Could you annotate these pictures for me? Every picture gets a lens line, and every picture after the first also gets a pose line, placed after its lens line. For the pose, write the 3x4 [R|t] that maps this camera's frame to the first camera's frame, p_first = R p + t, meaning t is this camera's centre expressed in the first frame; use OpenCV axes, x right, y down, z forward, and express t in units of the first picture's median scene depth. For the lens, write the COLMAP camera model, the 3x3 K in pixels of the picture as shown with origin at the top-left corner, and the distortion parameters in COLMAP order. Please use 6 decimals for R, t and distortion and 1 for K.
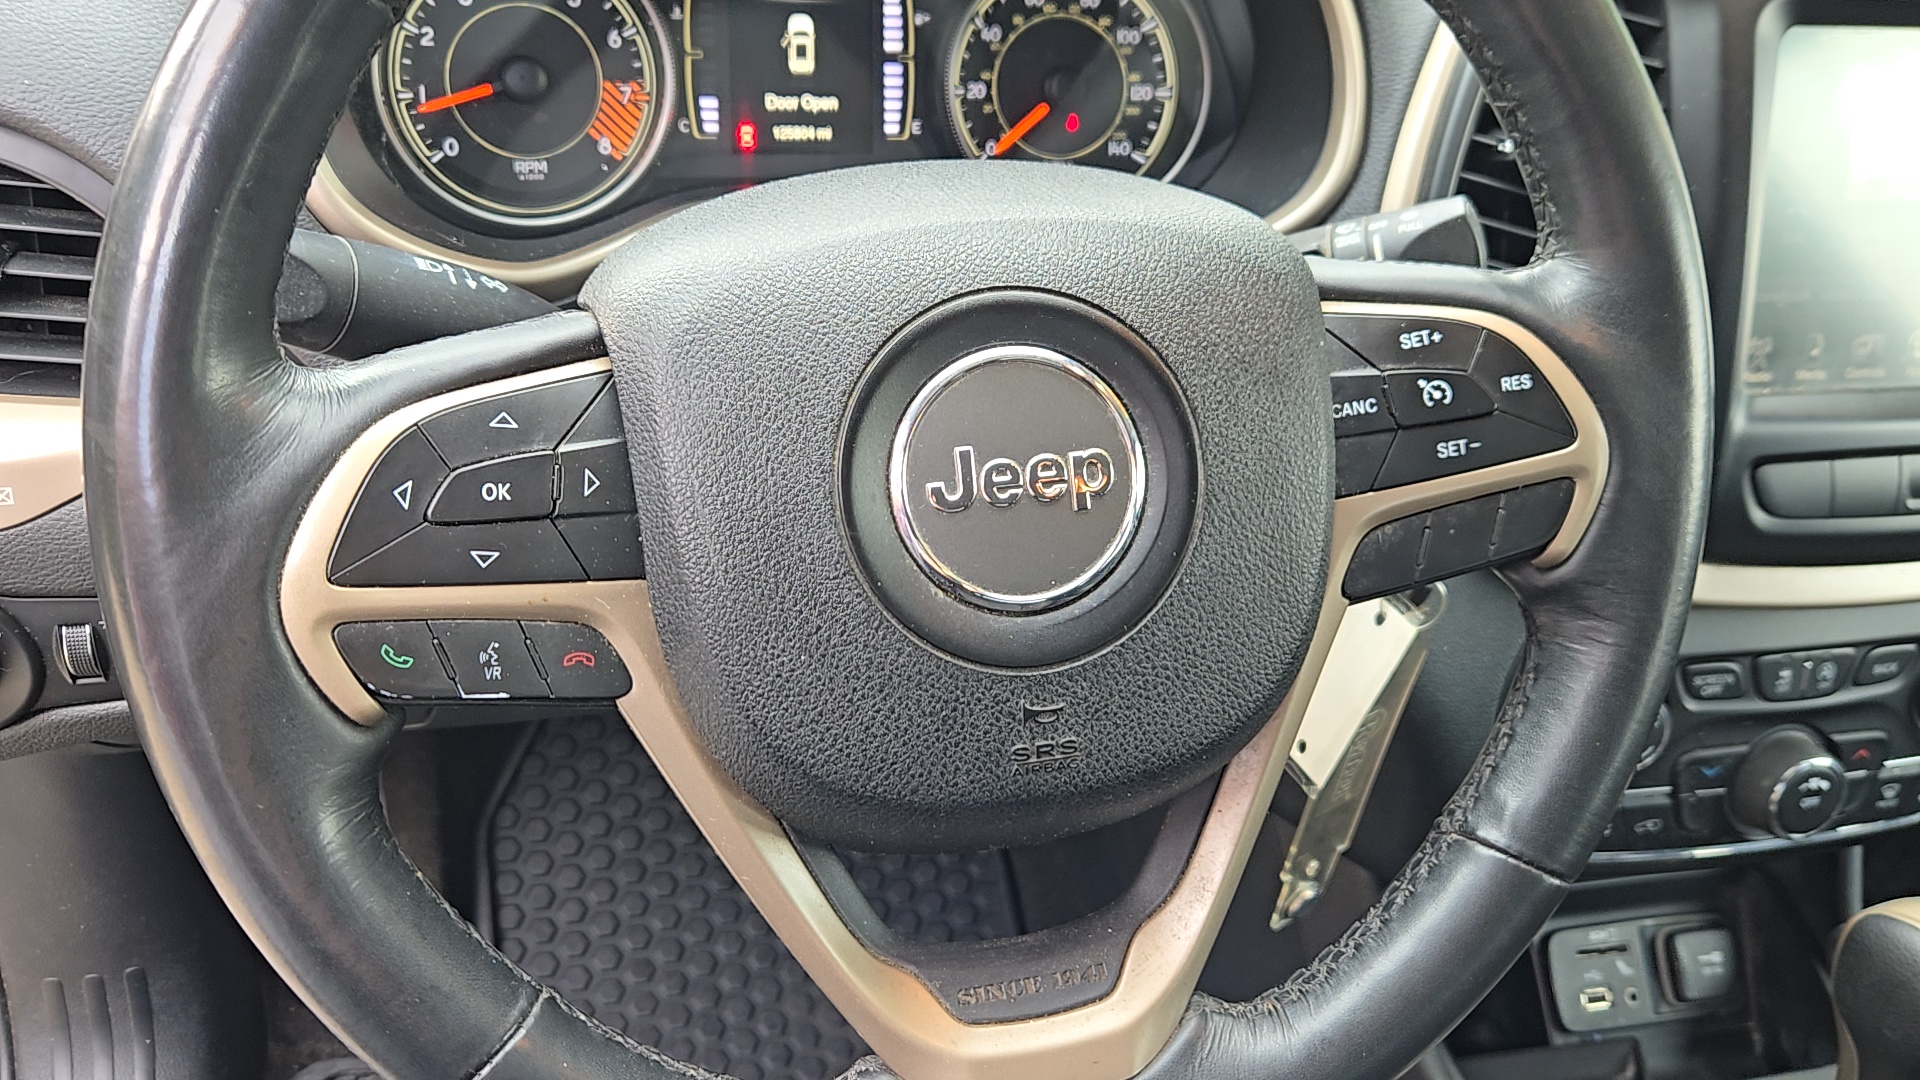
lens RADIAL K [[1602.0, 0, 945.1], [0, 1602.0, 525.1], [0, 0, 1]] dist [0.004143, 0.002153]
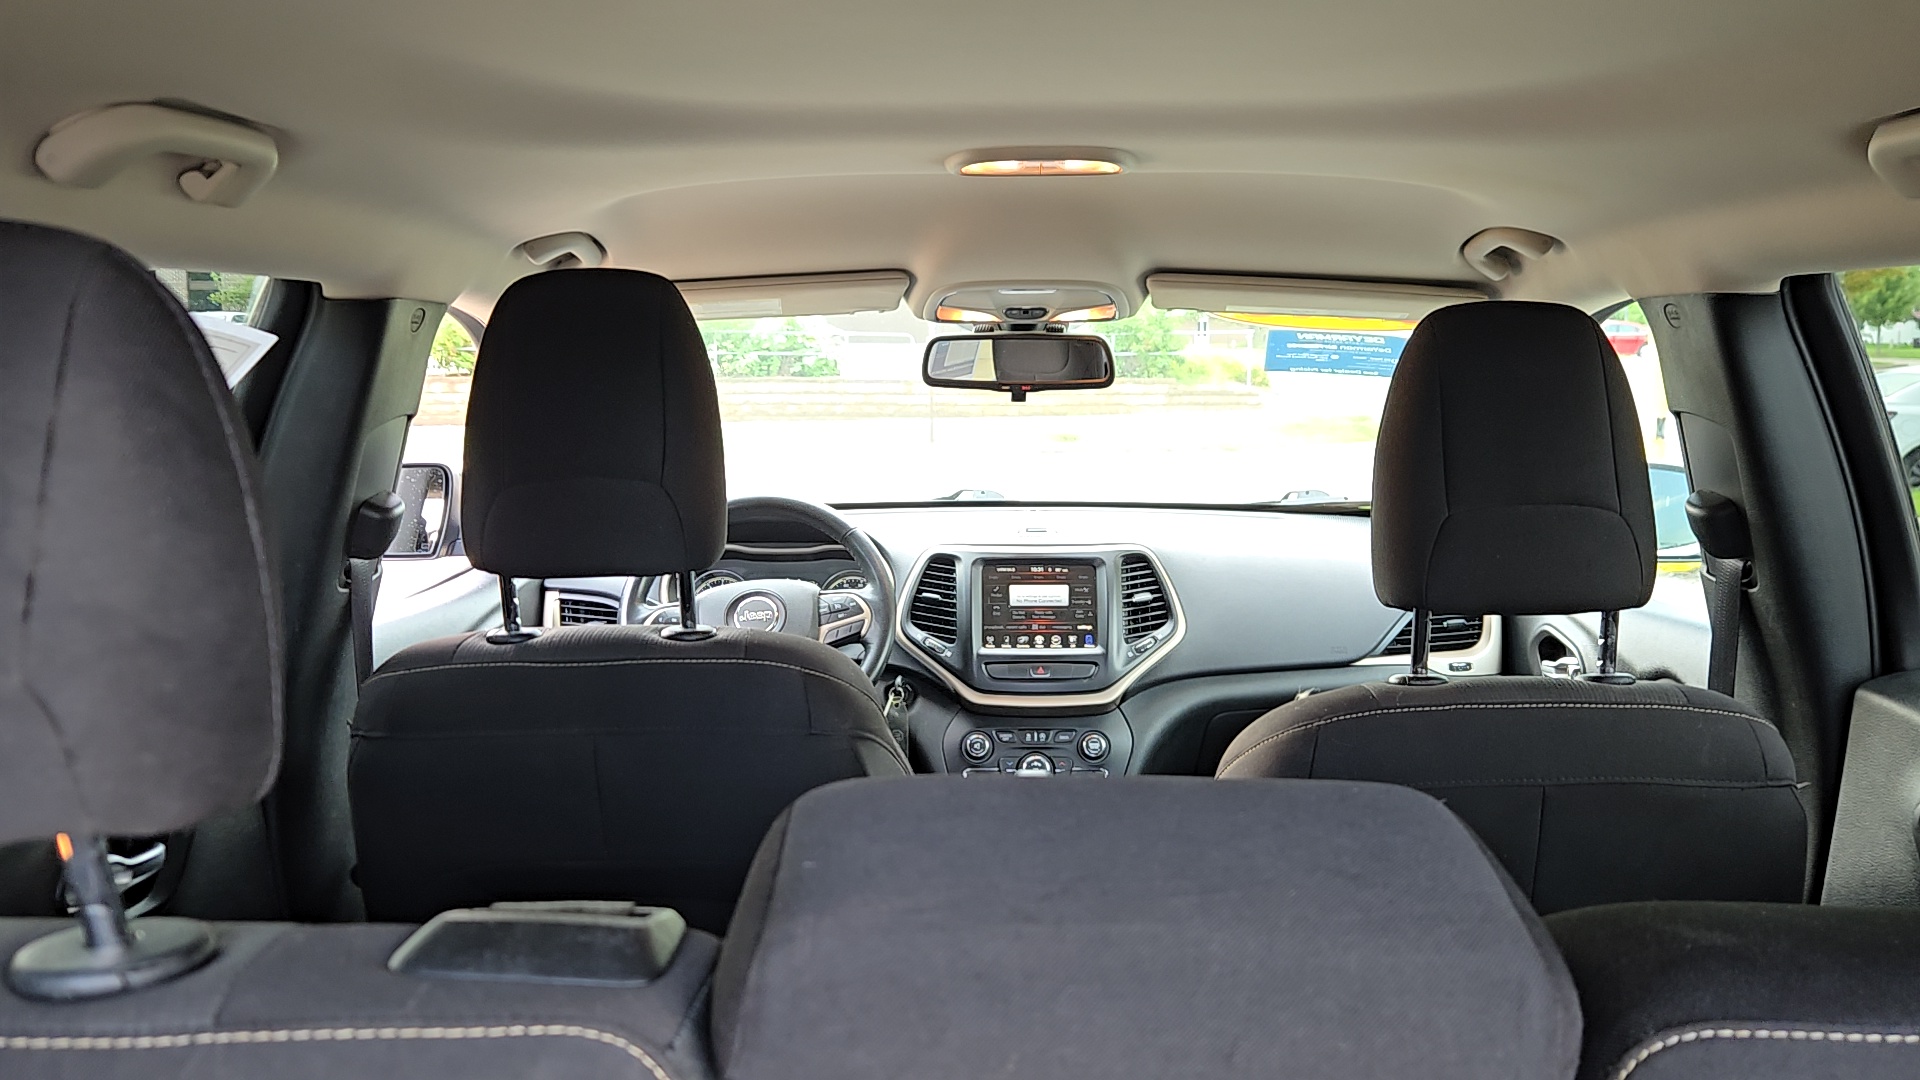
lens RADIAL K [[1602.0, 0, 953.1], [0, 1602.0, 537.7], [0, 0, 1]] dist [0.004143, 0.002153]
pose [[0.958578, -0.087598, -0.271024, 1.443875], [-0.066926, 0.855622, -0.513256, 1.650791], [0.276854, 0.510135, 0.814318, -2.318447]]
